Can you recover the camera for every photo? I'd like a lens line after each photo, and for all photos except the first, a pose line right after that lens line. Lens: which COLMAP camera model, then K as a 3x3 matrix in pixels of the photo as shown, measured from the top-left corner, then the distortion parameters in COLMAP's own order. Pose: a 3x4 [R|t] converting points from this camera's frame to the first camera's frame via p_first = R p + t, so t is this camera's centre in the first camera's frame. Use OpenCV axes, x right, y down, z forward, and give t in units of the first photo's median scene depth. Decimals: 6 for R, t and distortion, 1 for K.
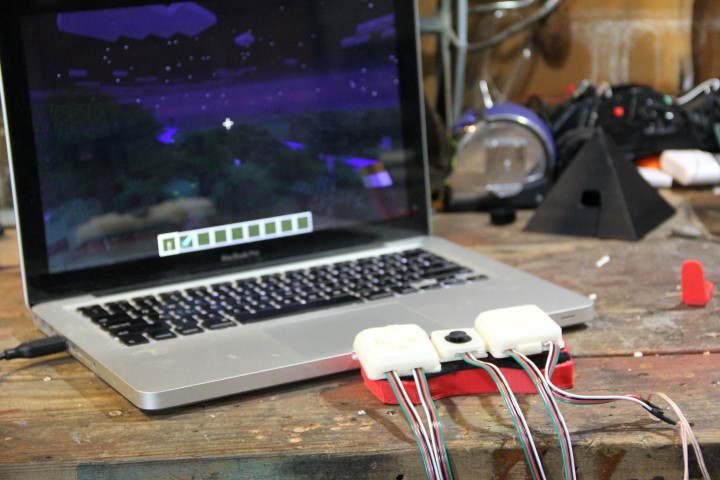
lens RADIAL K [[1698.2, 0, 360.0], [0, 1698.2, 240.0], [0, 0, 1]] dist [0.326684, 0.007405]
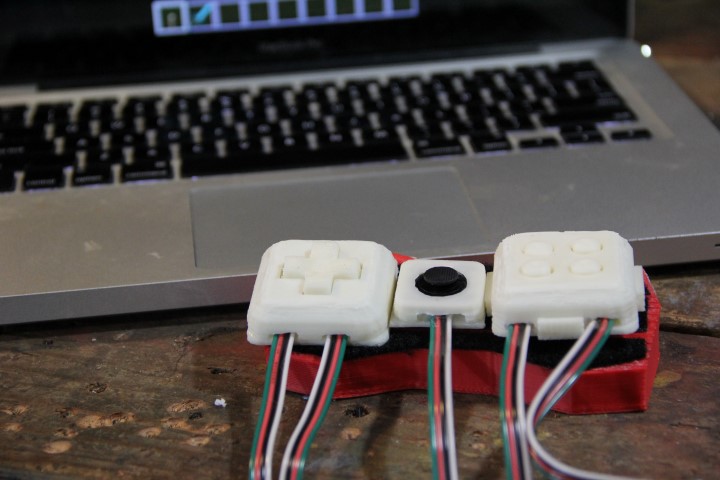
lens RADIAL K [[1698.2, 0, 360.0], [0, 1698.2, 240.0], [0, 0, 1]] dist [0.326684, 0.007405]
pose [[0.941953, 0.141788, -0.304335, 0.175745], [-0.085561, 0.977898, 0.190775, -0.048644], [0.324659, -0.153662, 0.933266, 0.460295]]
